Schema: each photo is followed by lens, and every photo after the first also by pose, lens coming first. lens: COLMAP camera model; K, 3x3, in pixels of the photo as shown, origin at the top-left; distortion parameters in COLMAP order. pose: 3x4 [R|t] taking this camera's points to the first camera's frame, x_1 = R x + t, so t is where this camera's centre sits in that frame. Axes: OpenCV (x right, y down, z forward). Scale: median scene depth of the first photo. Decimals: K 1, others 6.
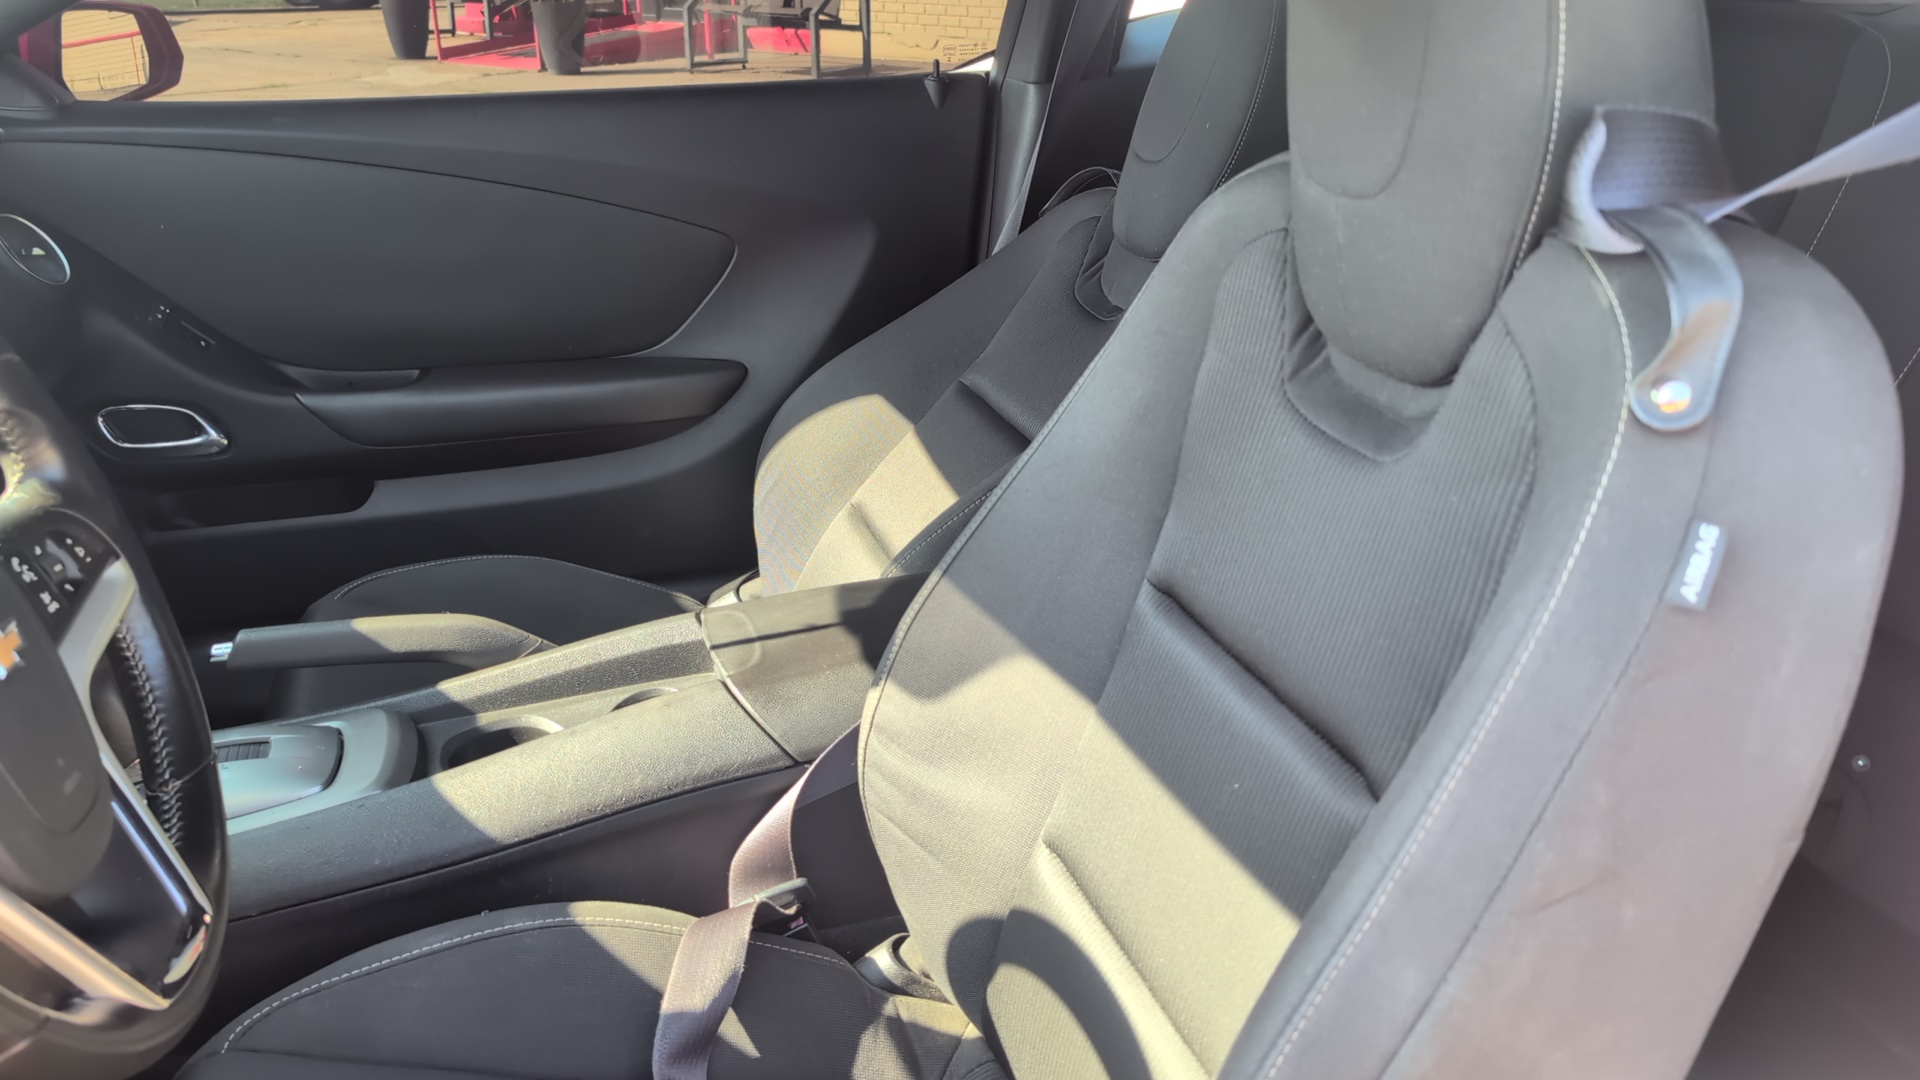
lens RADIAL K [[1597.0, 0, 944.3], [0, 1597.0, 543.3], [0, 0, 1]] dist [0.017410, -0.022057]
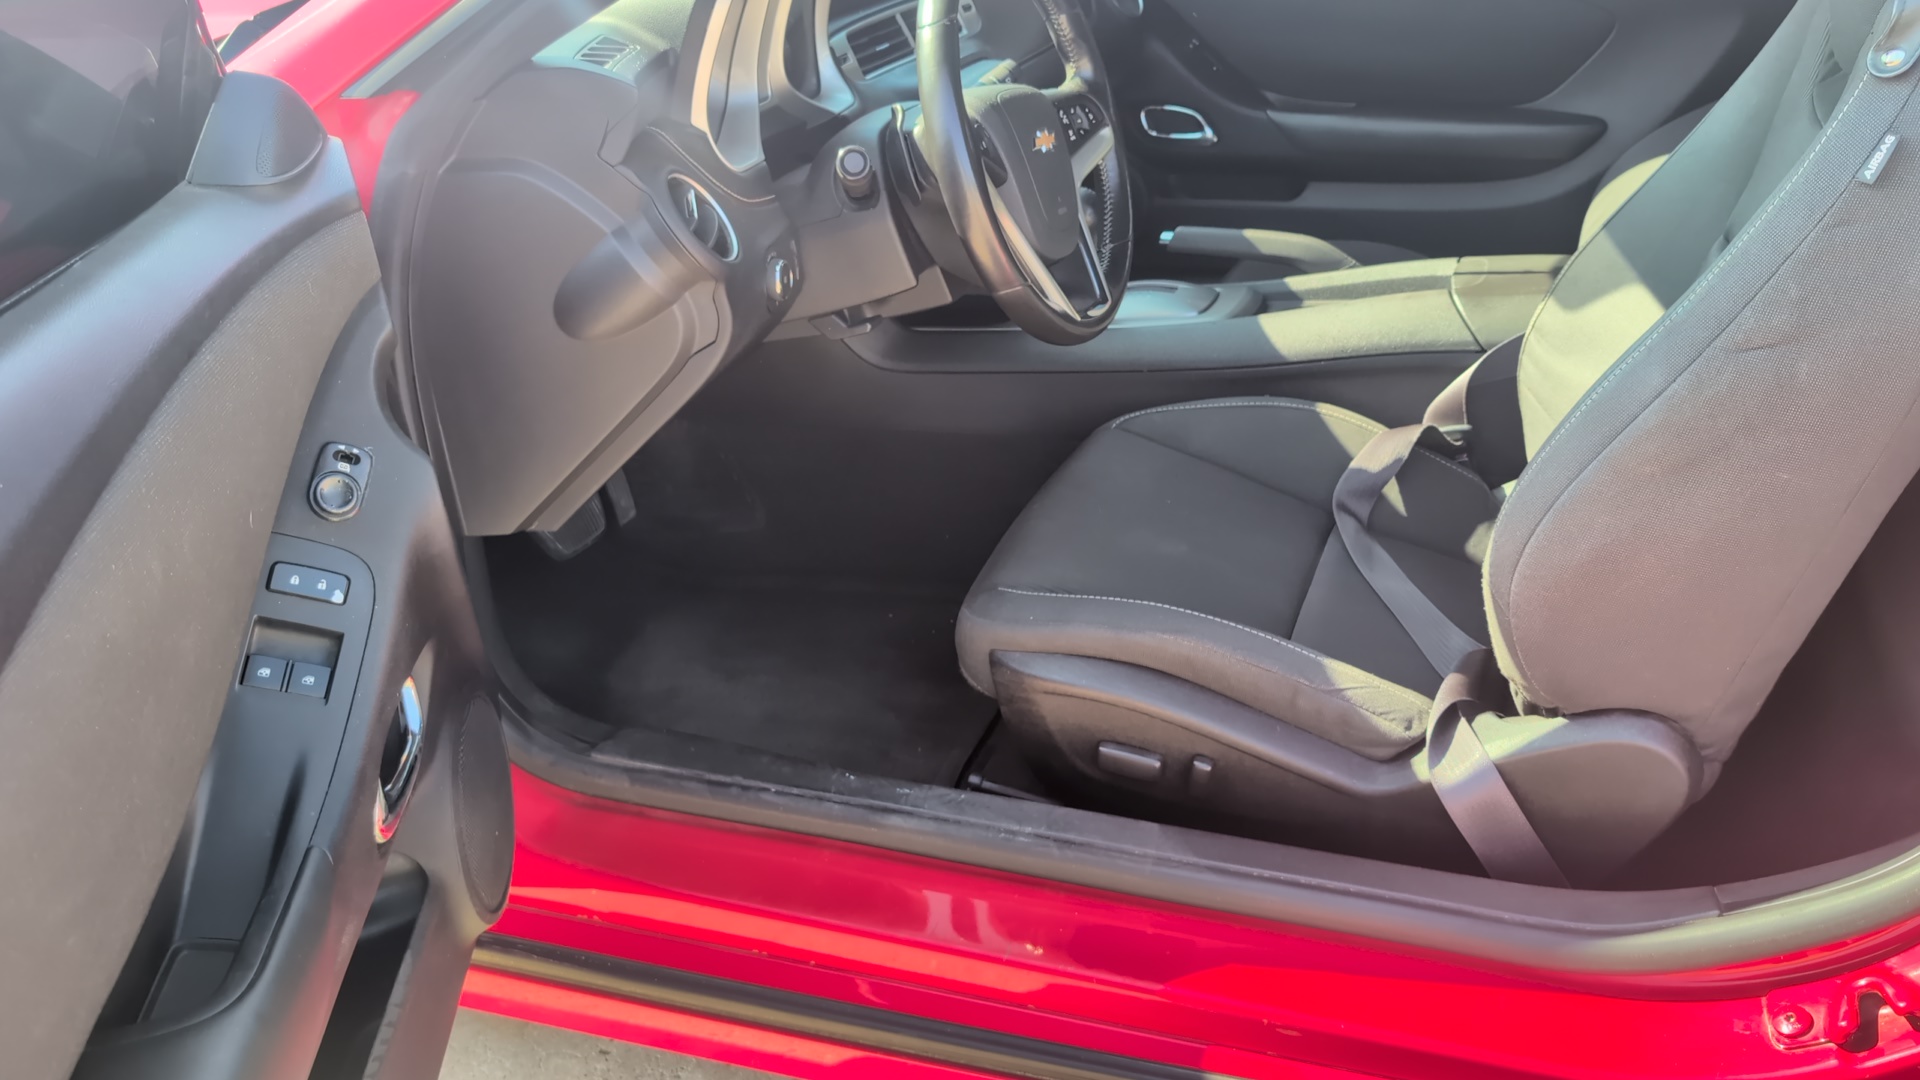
lens RADIAL K [[1597.0, 0, 967.0], [0, 1597.0, 528.2], [0, 0, 1]] dist [0.017410, -0.022057]
pose [[0.805450, 0.228223, -0.546959, 0.381820], [-0.177509, 0.973413, 0.144764, 0.172853], [0.565456, -0.019510, 0.824548, -0.518488]]
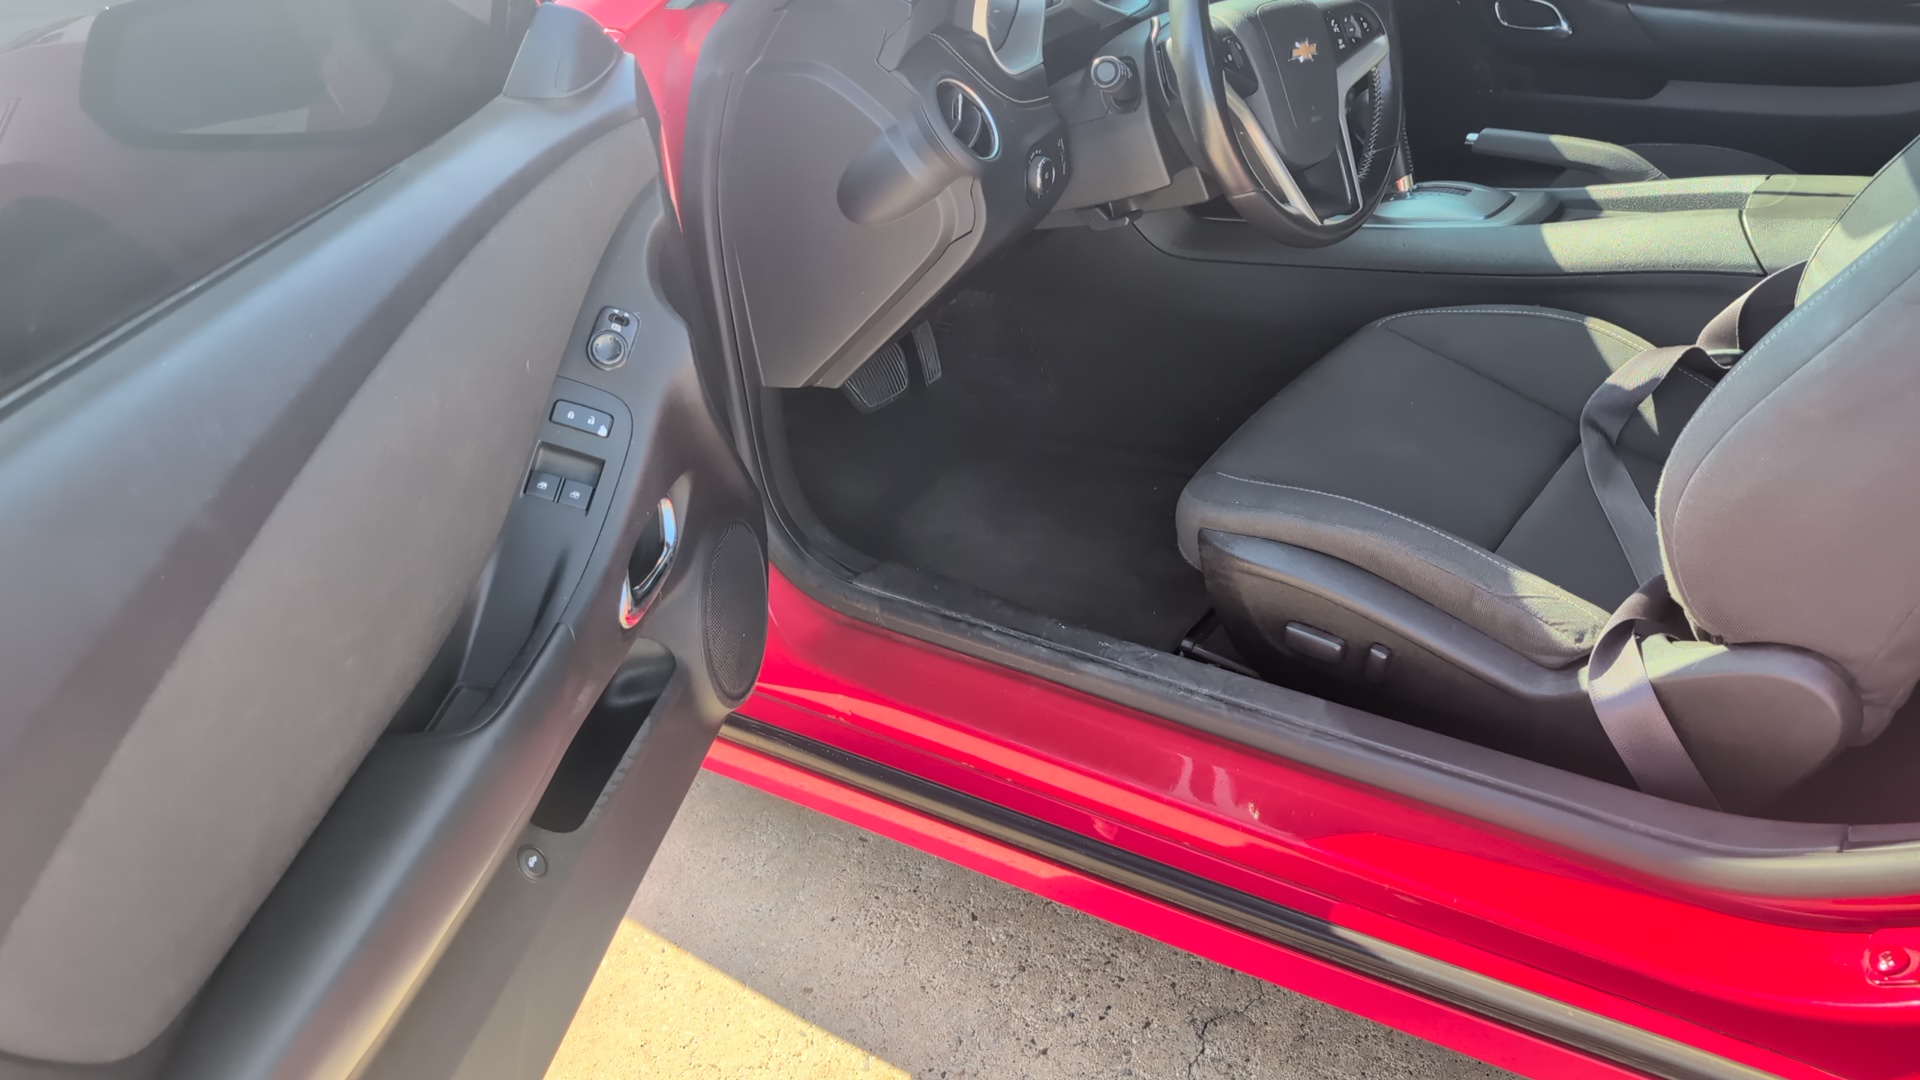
lens RADIAL K [[1597.0, 0, 984.1], [0, 1597.0, 519.1], [0, 0, 1]] dist [0.017410, -0.022057]
pose [[0.624244, 0.342562, -0.702119, 0.578593], [-0.210968, 0.939264, 0.270696, 0.105225], [0.752205, -0.020856, 0.658599, -0.519131]]
